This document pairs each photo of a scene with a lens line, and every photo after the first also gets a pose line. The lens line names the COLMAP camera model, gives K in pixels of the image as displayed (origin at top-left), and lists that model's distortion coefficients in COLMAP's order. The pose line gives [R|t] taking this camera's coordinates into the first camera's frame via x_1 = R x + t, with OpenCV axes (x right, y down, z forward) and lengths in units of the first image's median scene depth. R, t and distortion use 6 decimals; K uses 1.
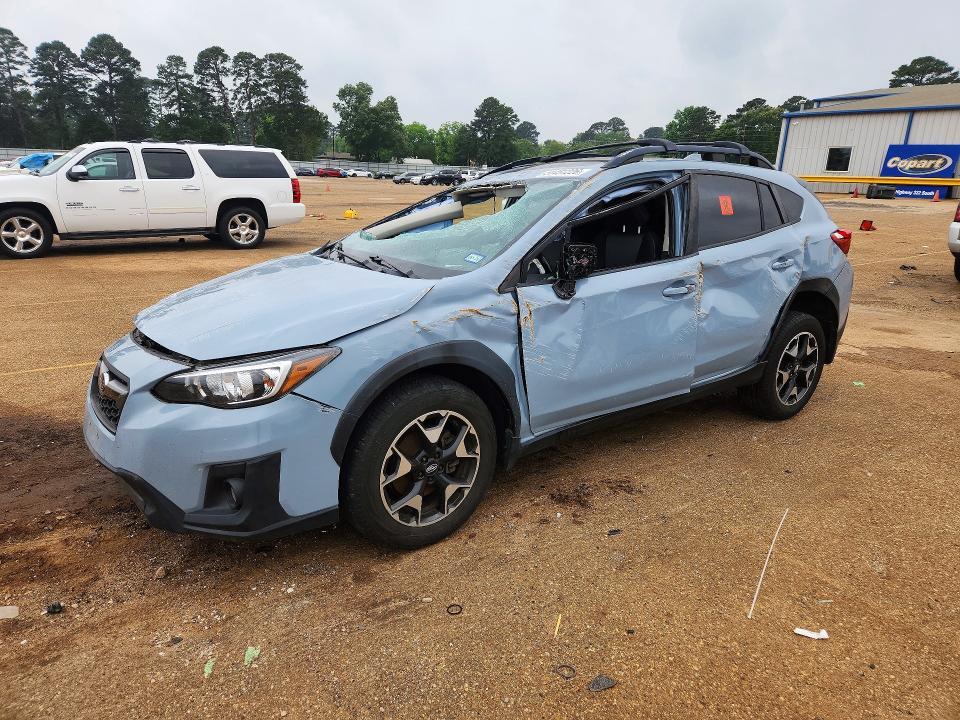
lens RADIAL K [[720.0, 0, 480.0], [0, 720.0, 360.0], [0, 0, 1]] dist [0.107987, -0.104122]
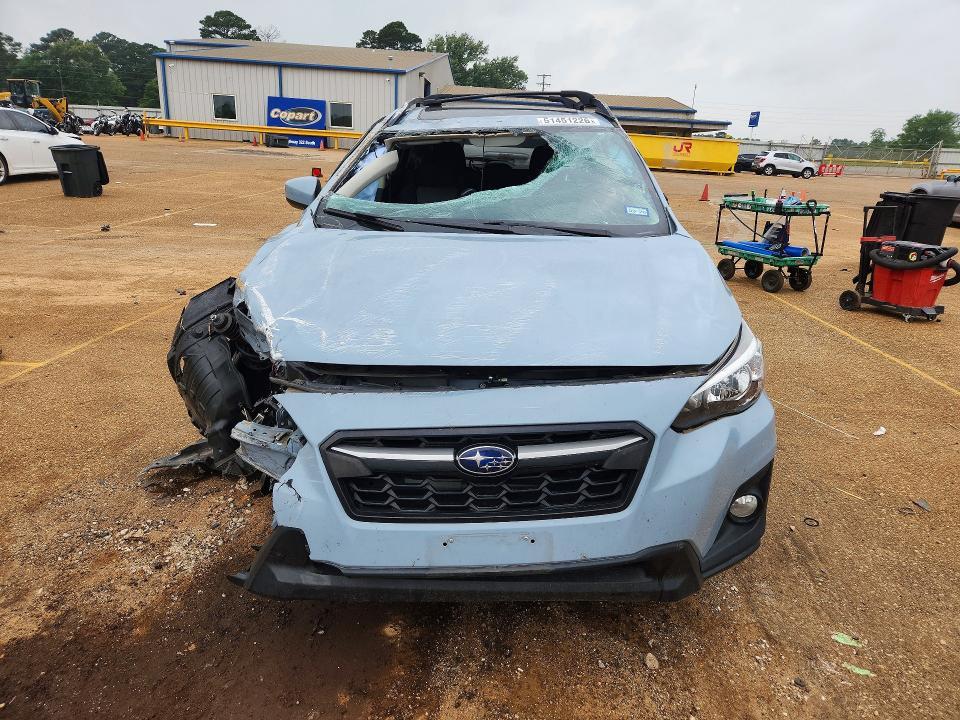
lens RADIAL K [[720.0, 0, 480.0], [0, 720.0, 360.0], [0, 0, 1]] dist [0.107987, -0.104122]
pose [[0.529520, -0.241316, 0.813250, -0.256504], [0.185089, 0.968453, 0.166855, -0.039590], [-0.827859, 0.062170, 0.557480, 0.172409]]
